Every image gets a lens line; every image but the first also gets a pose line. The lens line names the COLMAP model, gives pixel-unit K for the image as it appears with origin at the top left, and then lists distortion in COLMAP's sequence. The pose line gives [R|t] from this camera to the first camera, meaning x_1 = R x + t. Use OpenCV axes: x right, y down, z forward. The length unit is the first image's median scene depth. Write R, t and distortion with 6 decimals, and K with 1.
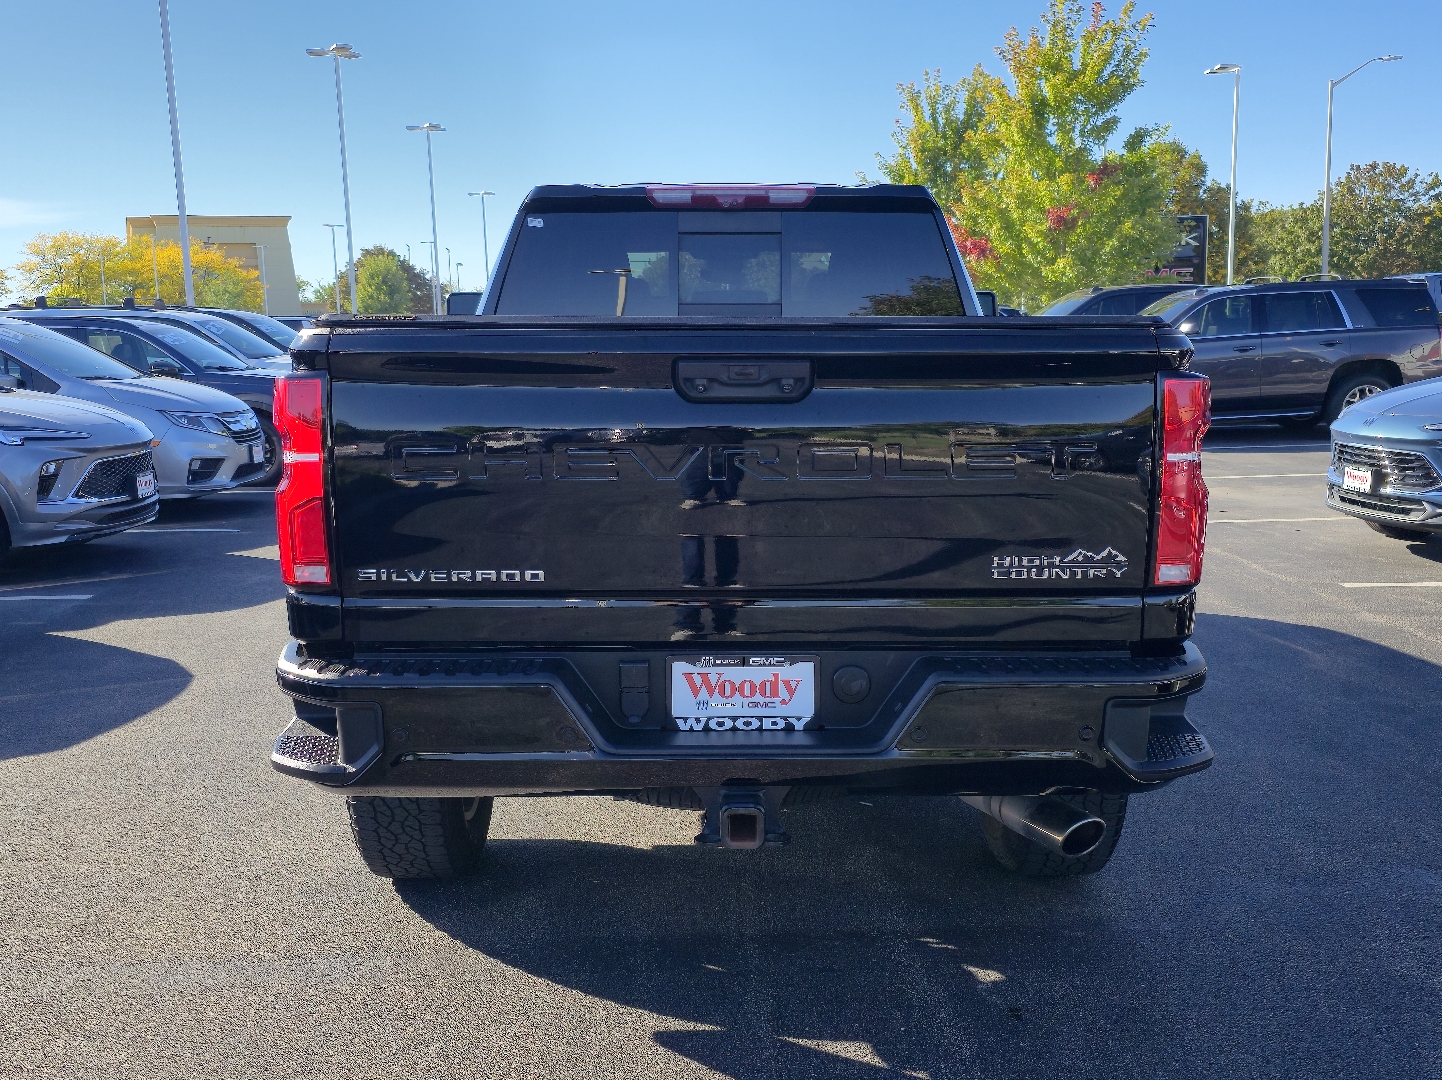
lens RADIAL K [[1525.4, 0, 663.2], [0, 1525.4, 539.5], [0, 0, 1]] dist [0.049330, -0.002876]
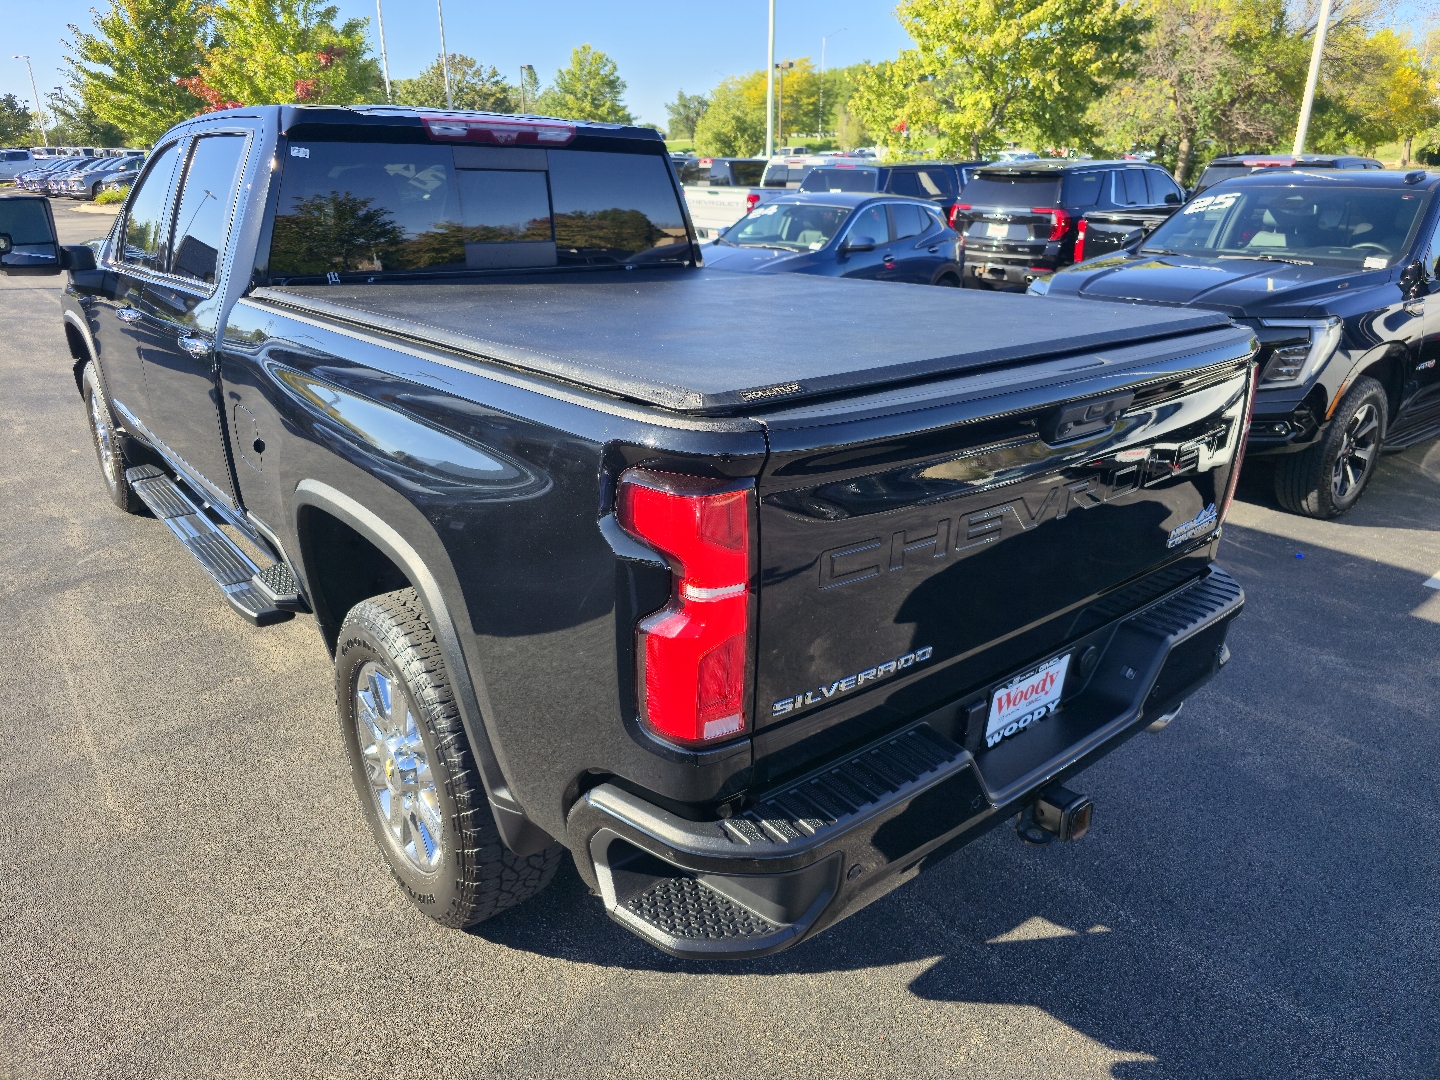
lens RADIAL K [[1012.5, 0, 723.6], [0, 1012.5, 552.0], [0, 0, 1]] dist [0.051912, -0.061197]
pose [[0.746912, -0.220131, 0.627428, -0.396162], [0.070899, 0.964596, 0.254024, -0.145259], [-0.661132, -0.145249, 0.736075, 0.459964]]
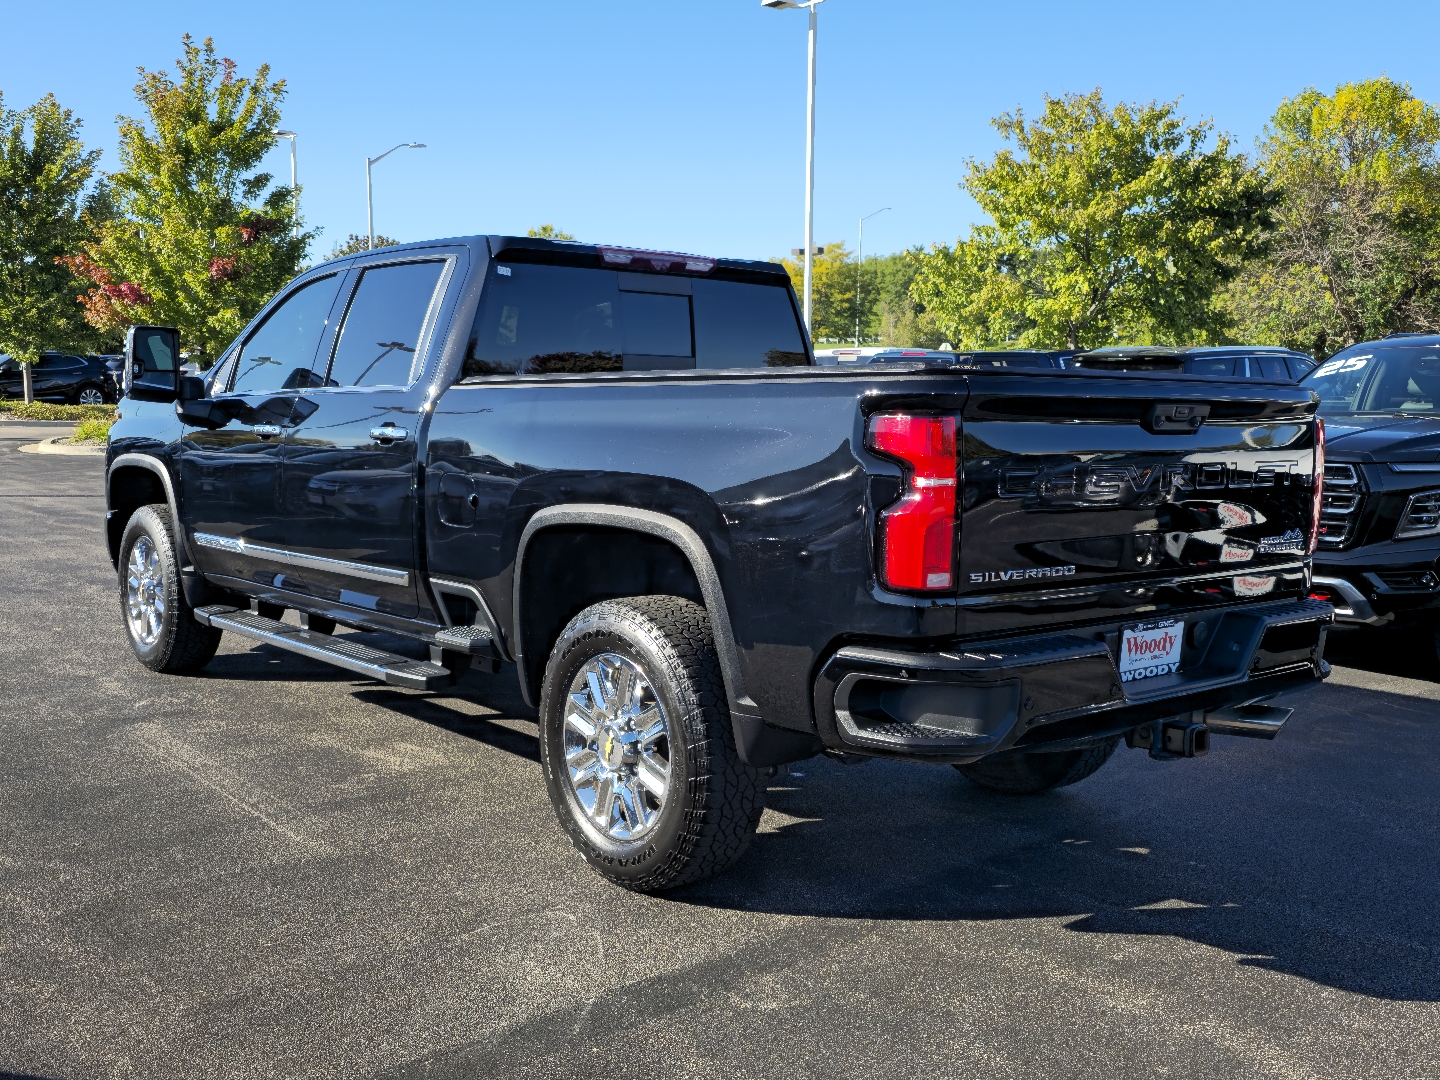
lens RADIAL K [[1582.1, 0, 720.0], [0, 1582.1, 540.0], [0, 0, 1]] dist [0.111881, -0.235336]
pose [[0.740273, -0.043545, 0.670895, -0.865519], [0.069712, 0.997493, -0.012177, -0.004098], [-0.668683, 0.055784, 0.741452, 0.147247]]
